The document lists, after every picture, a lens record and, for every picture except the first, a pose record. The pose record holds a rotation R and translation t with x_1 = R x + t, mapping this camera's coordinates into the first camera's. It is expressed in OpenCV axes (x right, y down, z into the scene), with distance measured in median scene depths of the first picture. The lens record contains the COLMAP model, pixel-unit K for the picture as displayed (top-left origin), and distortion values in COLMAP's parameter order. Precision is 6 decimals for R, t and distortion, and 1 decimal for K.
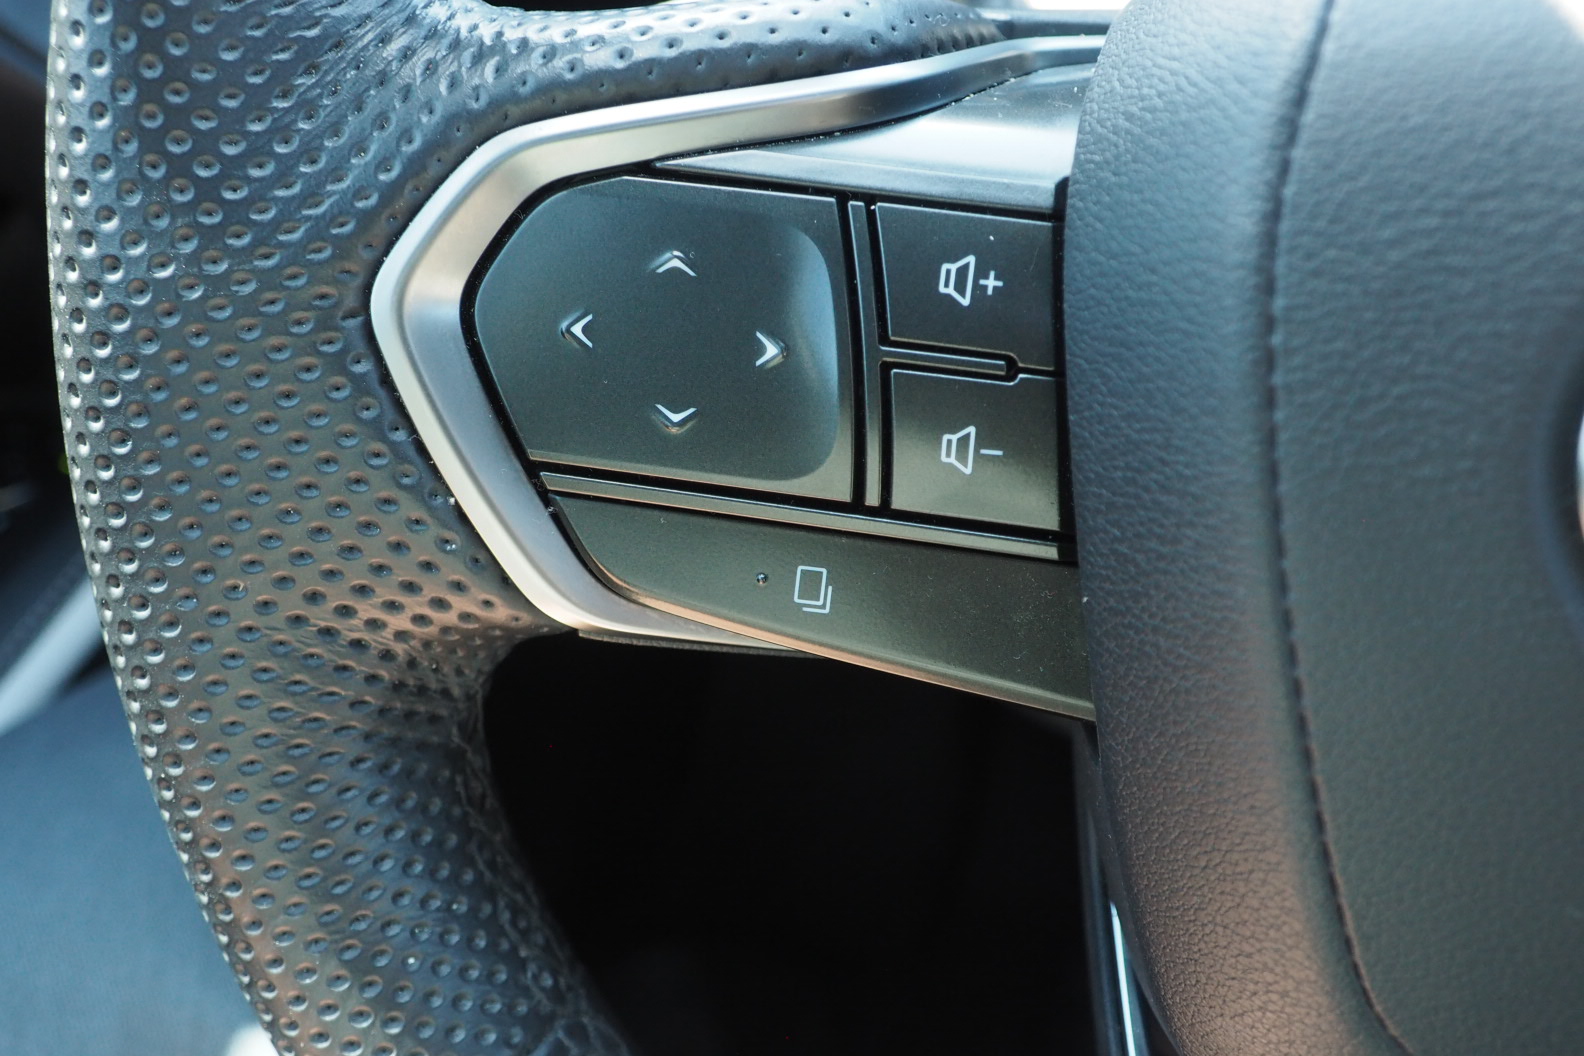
lens RADIAL K [[1370.1, 0, 792.0], [0, 1370.1, 528.0], [0, 0, 1]] dist [-0.018679, 0.000211]
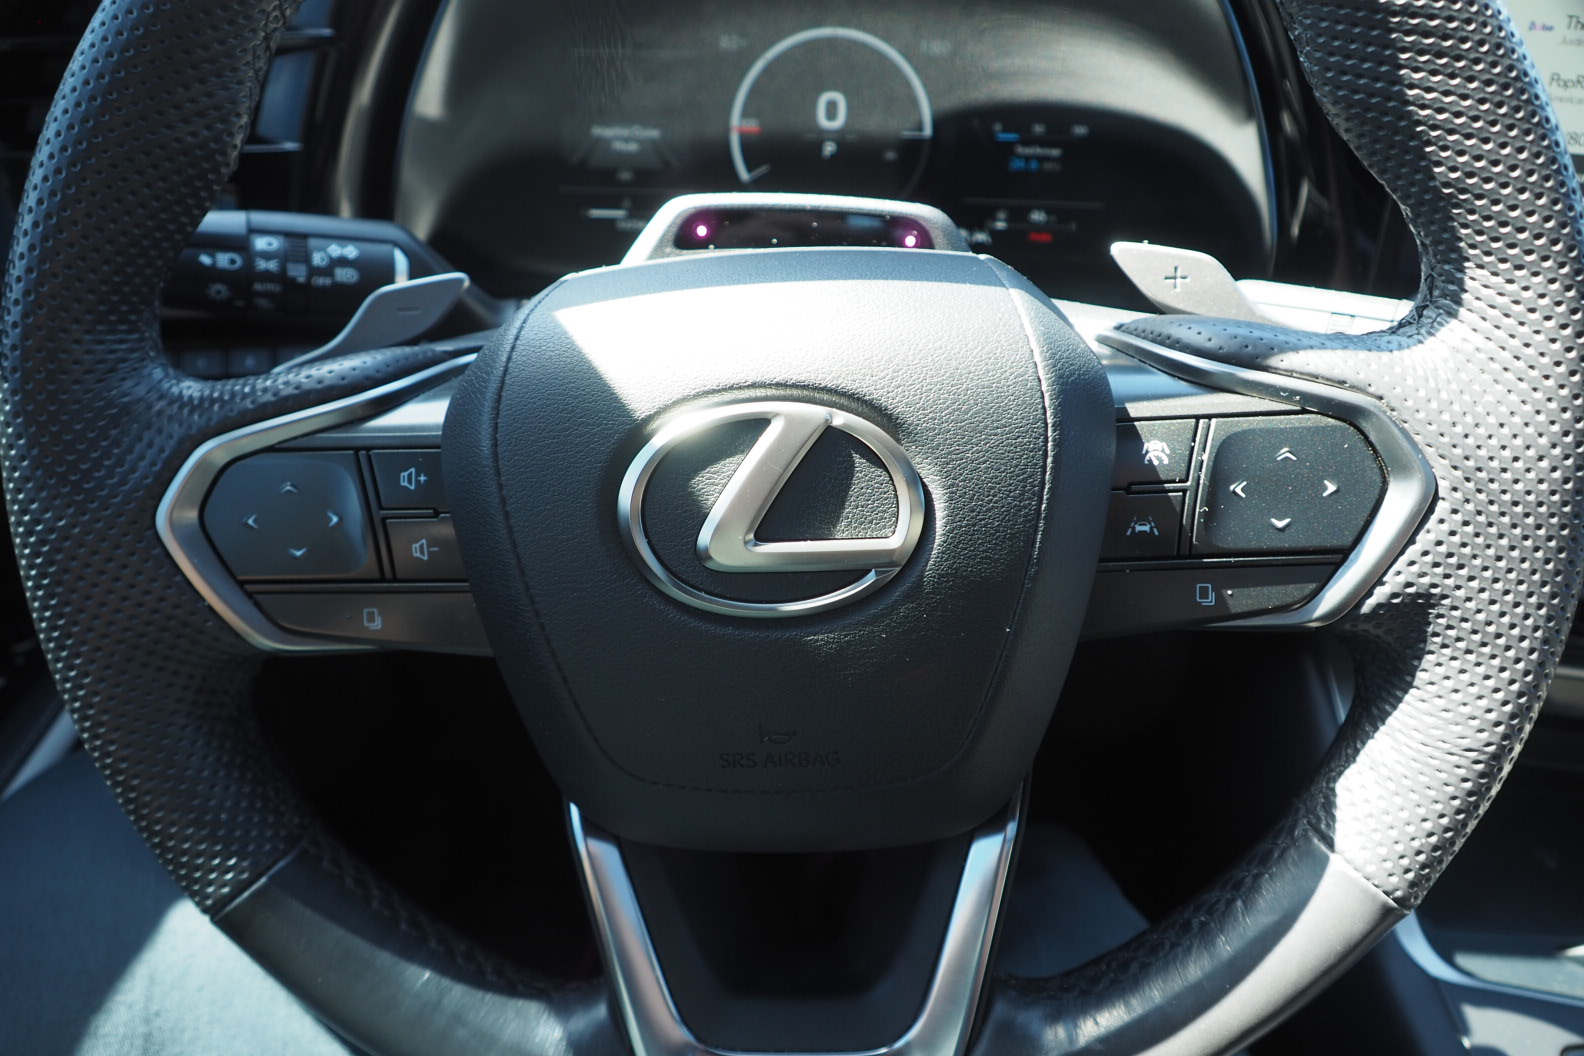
lens RADIAL K [[1124.0, 0, 792.0], [0, 1124.0, 528.0], [0, 0, 1]] dist [-0.029407, 0.001377]
pose [[0.984463, -0.142940, 0.101985, 0.546030], [0.146822, 0.988658, -0.031597, 0.059135], [-0.096312, 0.046080, 0.994284, -0.953753]]
